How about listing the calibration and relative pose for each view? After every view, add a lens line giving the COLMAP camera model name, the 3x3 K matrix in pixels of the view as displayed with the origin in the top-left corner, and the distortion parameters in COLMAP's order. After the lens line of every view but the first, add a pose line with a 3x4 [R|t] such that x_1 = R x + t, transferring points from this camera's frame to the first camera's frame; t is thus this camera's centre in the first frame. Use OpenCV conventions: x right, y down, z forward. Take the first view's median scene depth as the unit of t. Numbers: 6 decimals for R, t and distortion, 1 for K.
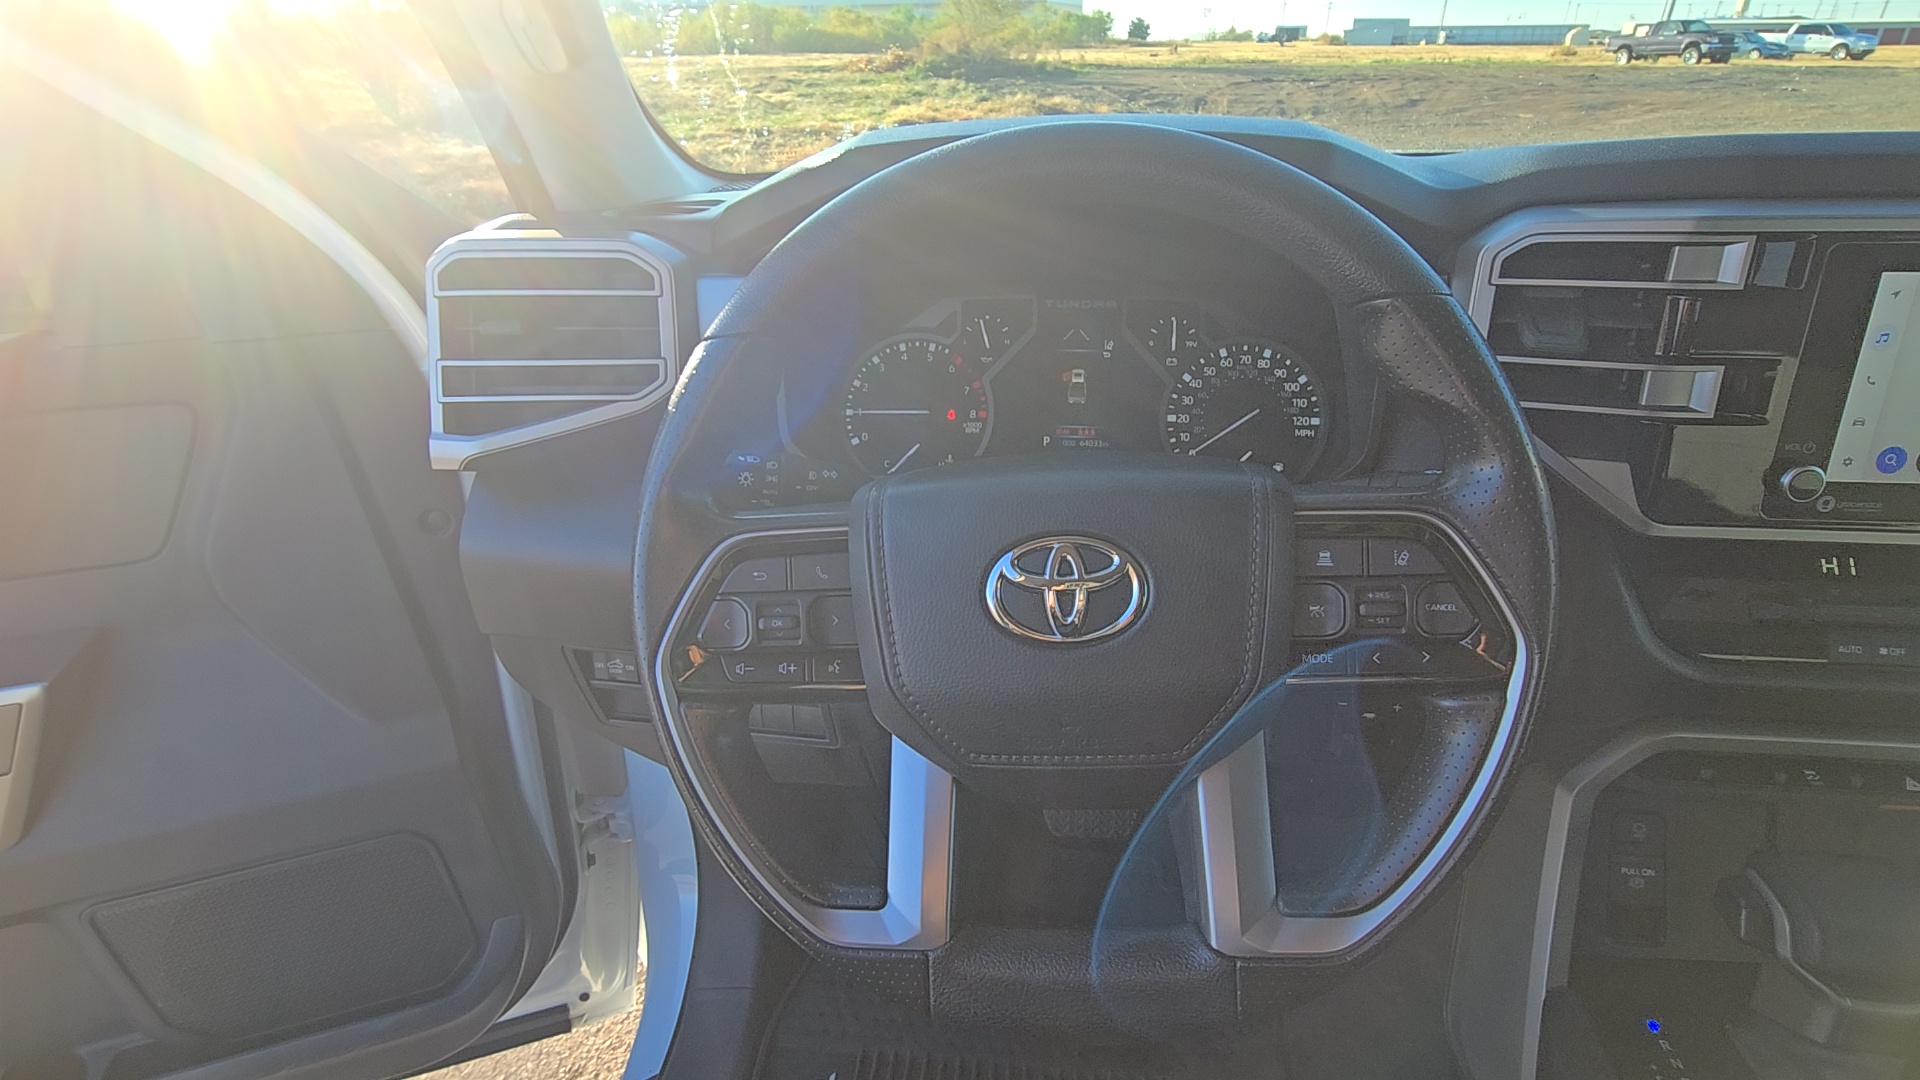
lens RADIAL K [[974.7, 0, 968.0], [0, 974.7, 546.4], [0, 0, 1]] dist [0.002092, -0.000888]
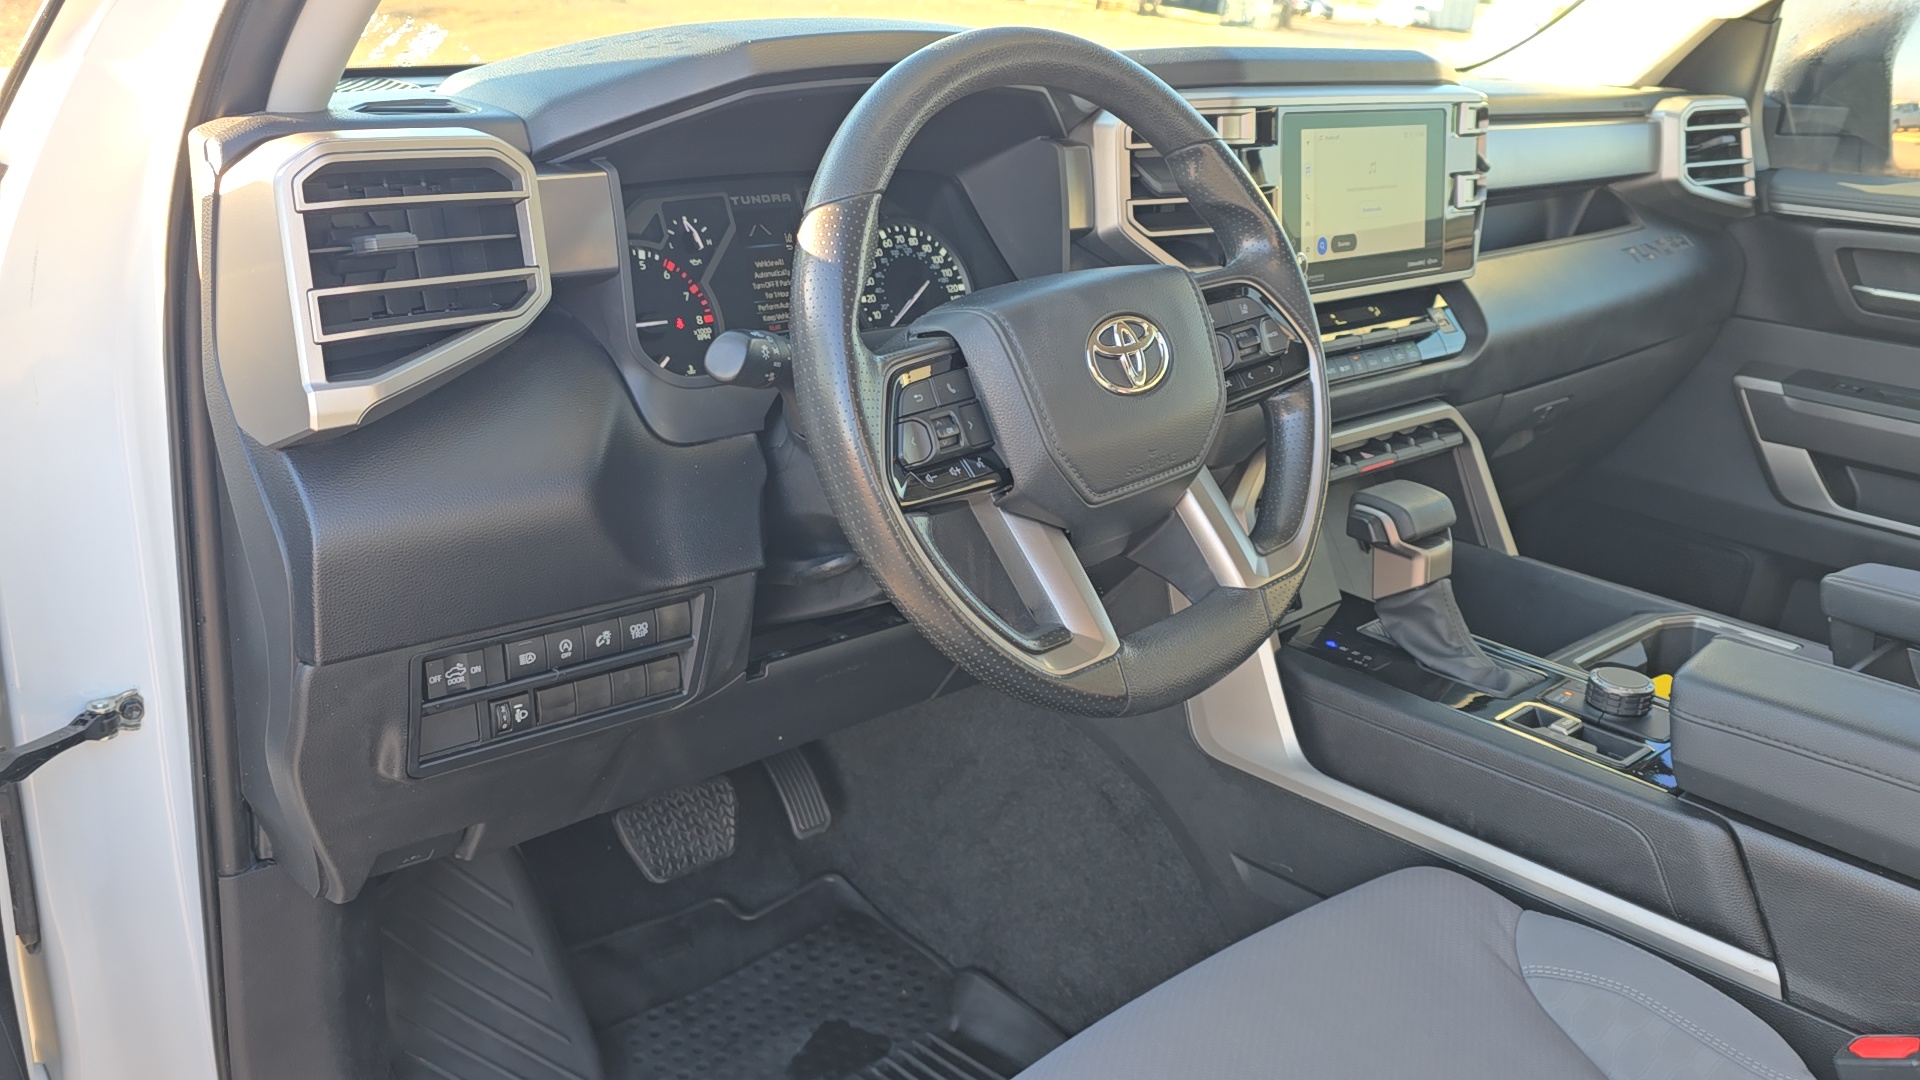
lens RADIAL K [[1602.7, 0, 986.7], [0, 1602.7, 524.9], [0, 0, 1]] dist [-0.010116, 0.005804]
pose [[0.641026, -0.203429, 0.740069, -1.267672], [0.279281, 0.959958, 0.021966, 0.122424], [-0.714904, 0.192606, 0.672172, -0.242147]]
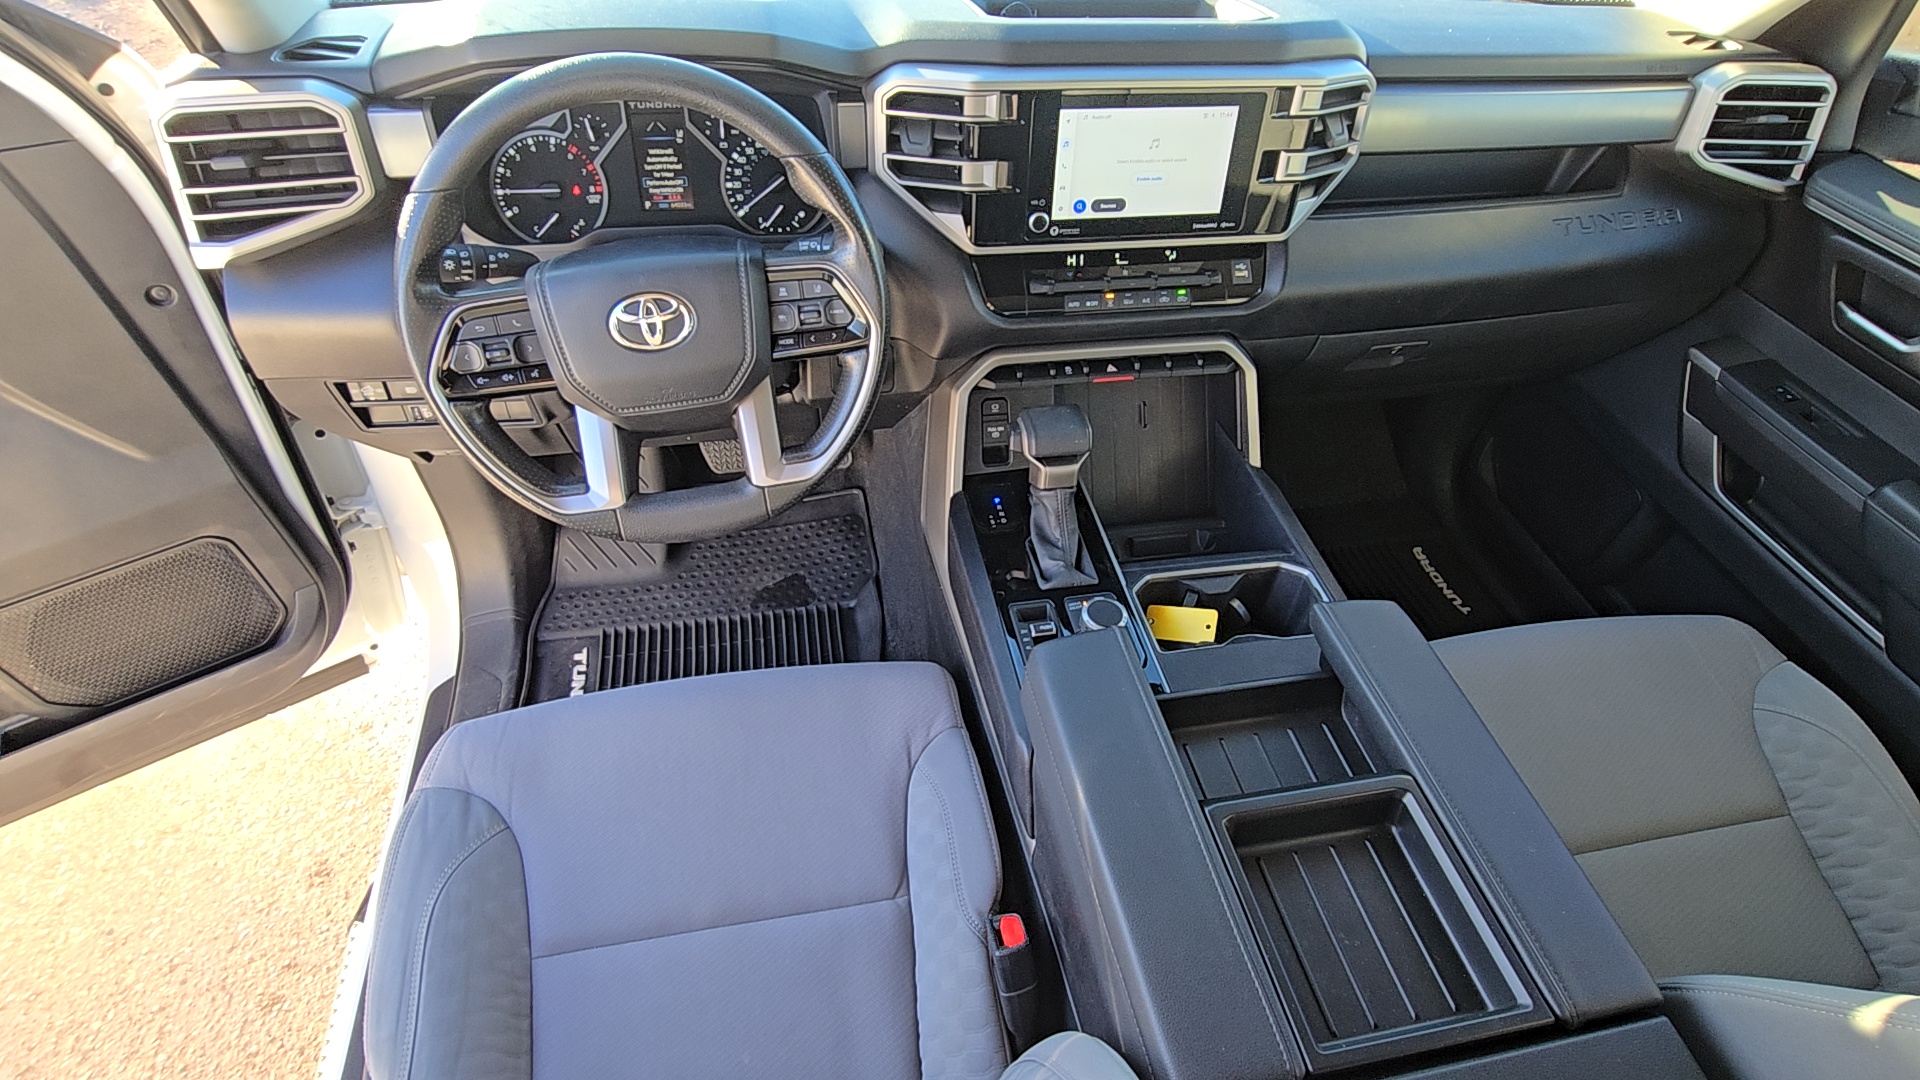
lens RADIAL K [[974.7, 0, 968.0], [0, 974.7, 546.4], [0, 0, 1]] dist [0.002092, -0.000888]
pose [[0.948974, -0.165971, 0.268146, 0.074961], [0.069179, 0.939151, 0.336467, -0.109320], [-0.307673, -0.300748, 0.902711, -0.828277]]
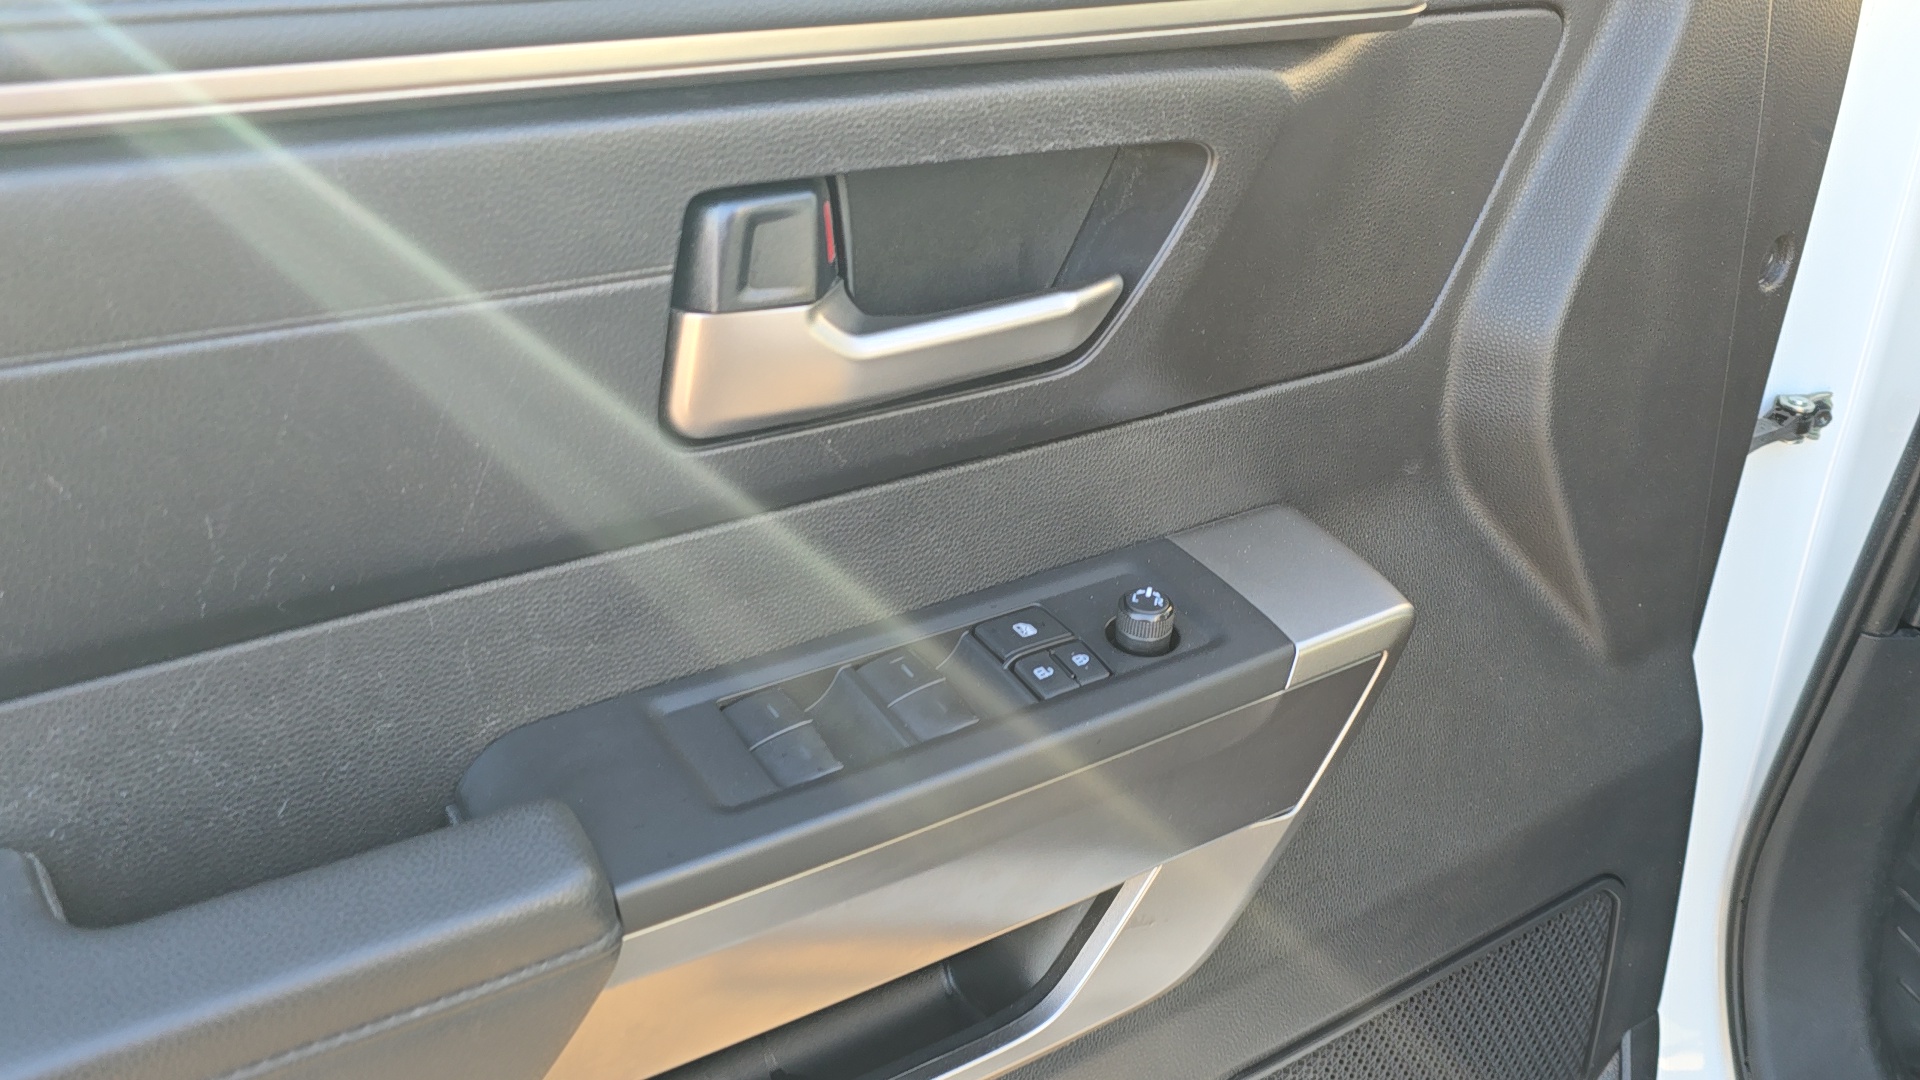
lens RADIAL K [[1587.3, 0, 969.5], [0, 1587.3, 539.1], [0, 0, 1]] dist [0.005503, -0.005740]
pose [[0.976448, -0.076807, 0.201618, -1.711758], [0.065392, 0.995888, 0.062692, 0.060437], [-0.205605, -0.048032, 0.977456, 0.398960]]
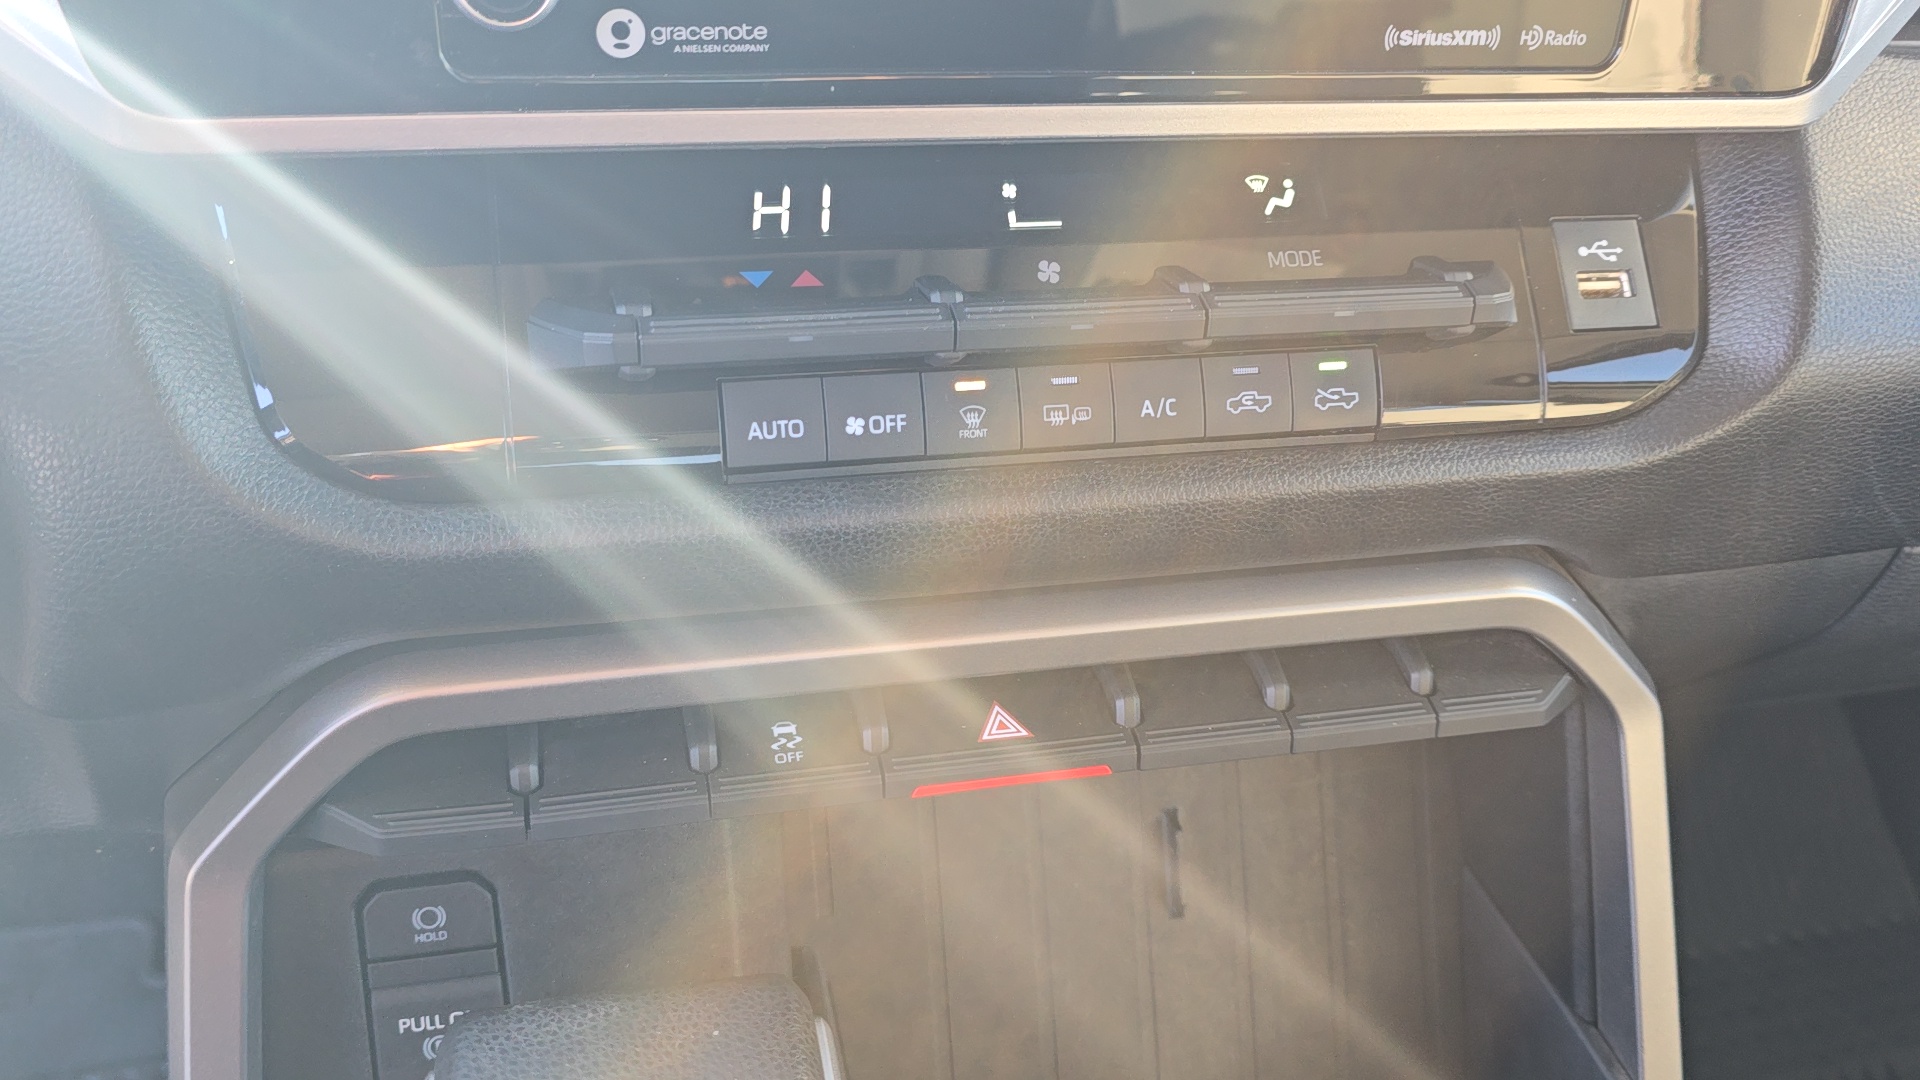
lens RADIAL K [[1602.7, 0, 986.7], [0, 1602.7, 524.9], [0, 0, 1]] dist [-0.010116, 0.005804]
pose [[0.941527, -0.121915, 0.314109, 0.728913], [0.064467, 0.980203, 0.187208, 0.027940], [-0.330714, -0.156011, 0.930746, 0.357040]]
